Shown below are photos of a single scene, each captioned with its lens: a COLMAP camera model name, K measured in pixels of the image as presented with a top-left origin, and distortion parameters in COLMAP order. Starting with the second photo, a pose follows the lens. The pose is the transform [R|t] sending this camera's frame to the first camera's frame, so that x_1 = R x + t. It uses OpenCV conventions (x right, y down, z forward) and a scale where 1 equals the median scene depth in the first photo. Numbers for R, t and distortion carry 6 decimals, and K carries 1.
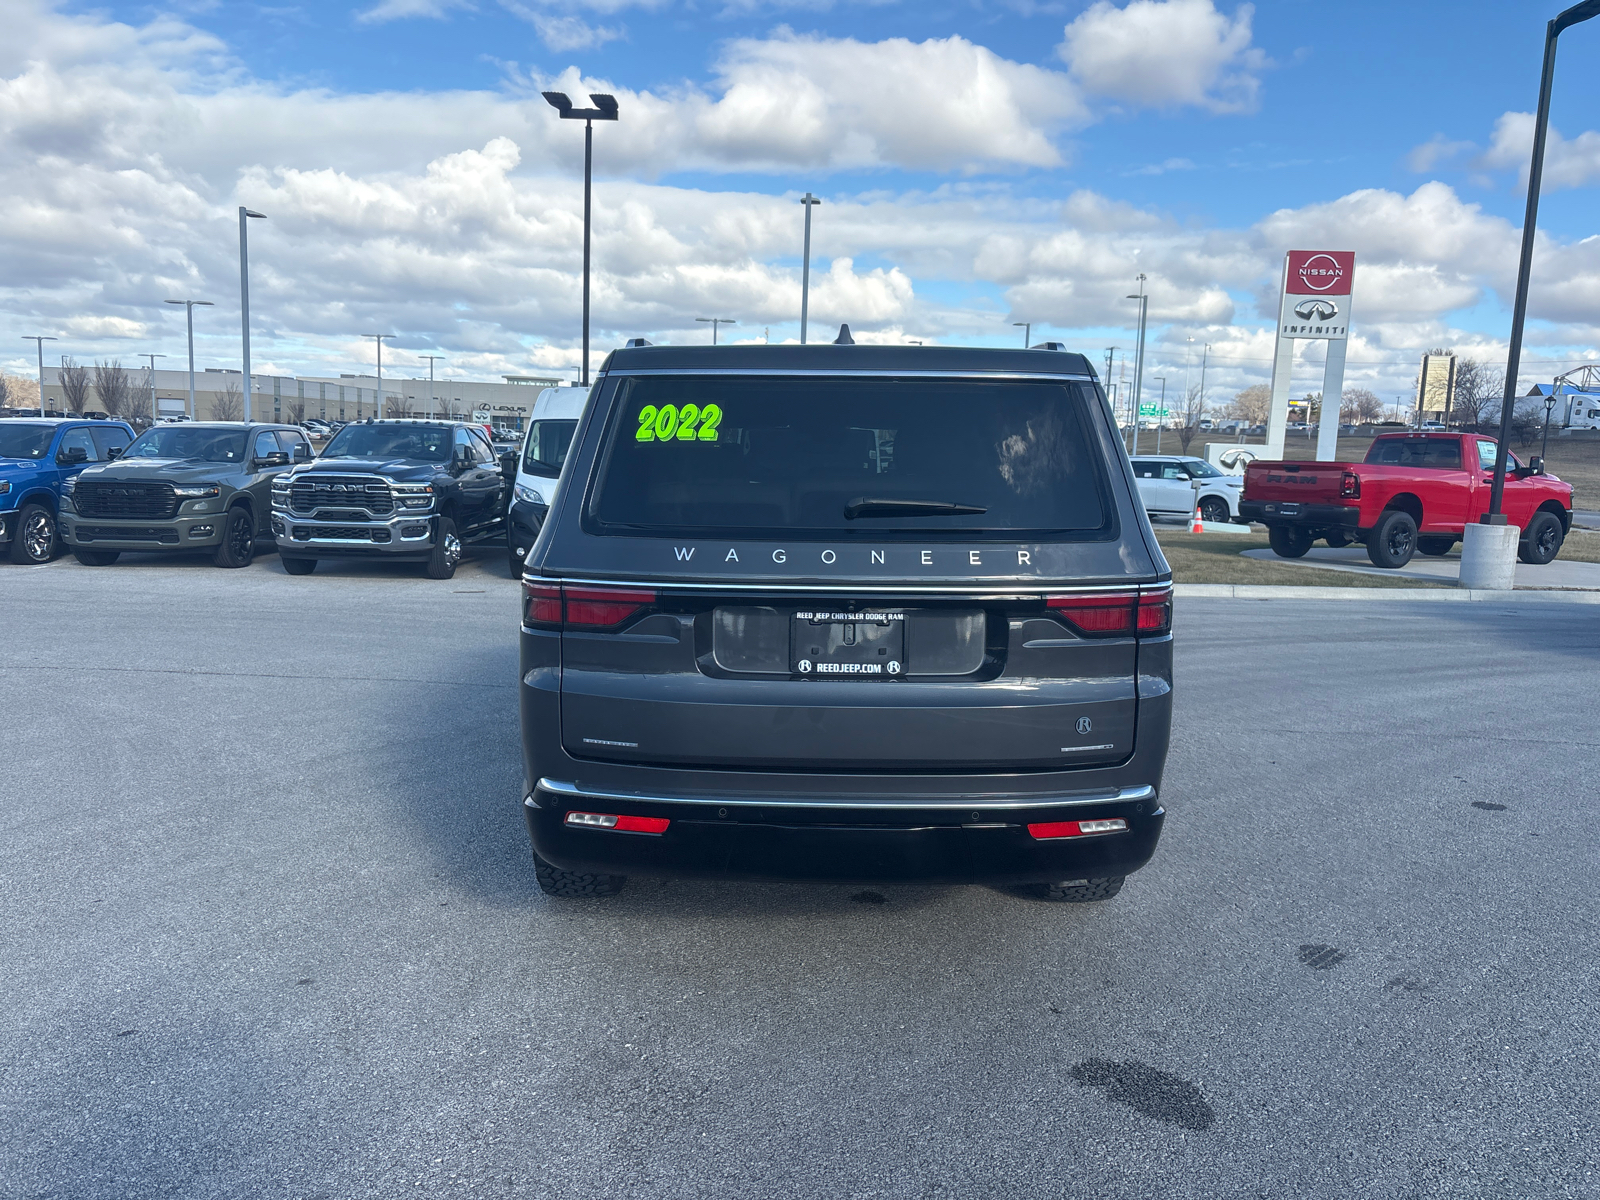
lens RADIAL K [[1128.8, 0, 800.0], [0, 1128.8, 600.0], [0, 0, 1]] dist [0.063791, -0.058786]
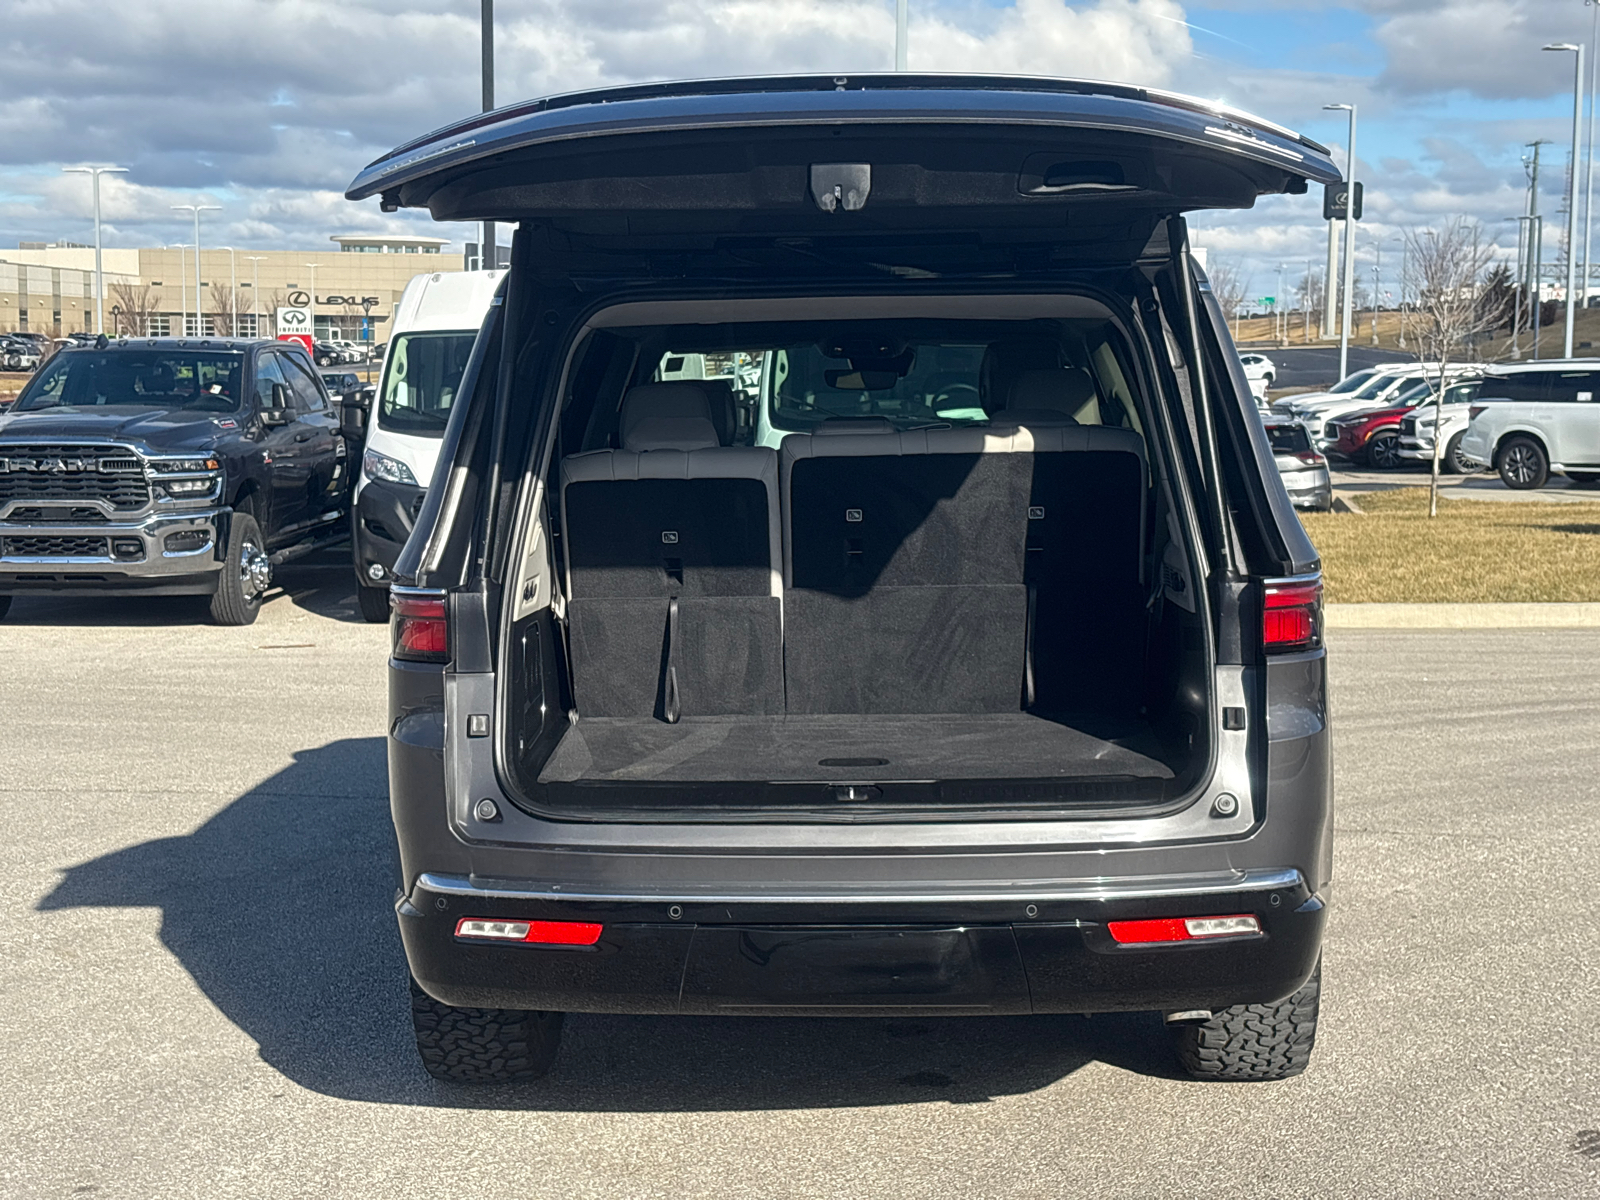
lens RADIAL K [[2253.1, 0, 800.0], [0, 2253.1, 600.0], [0, 0, 1]] dist [0.102279, -0.030509]
pose [[0.998214, -0.023152, -0.055067, 0.025006], [0.021582, 0.999348, -0.028947, 0.009580], [0.055702, 0.027707, 0.998063, -0.113067]]
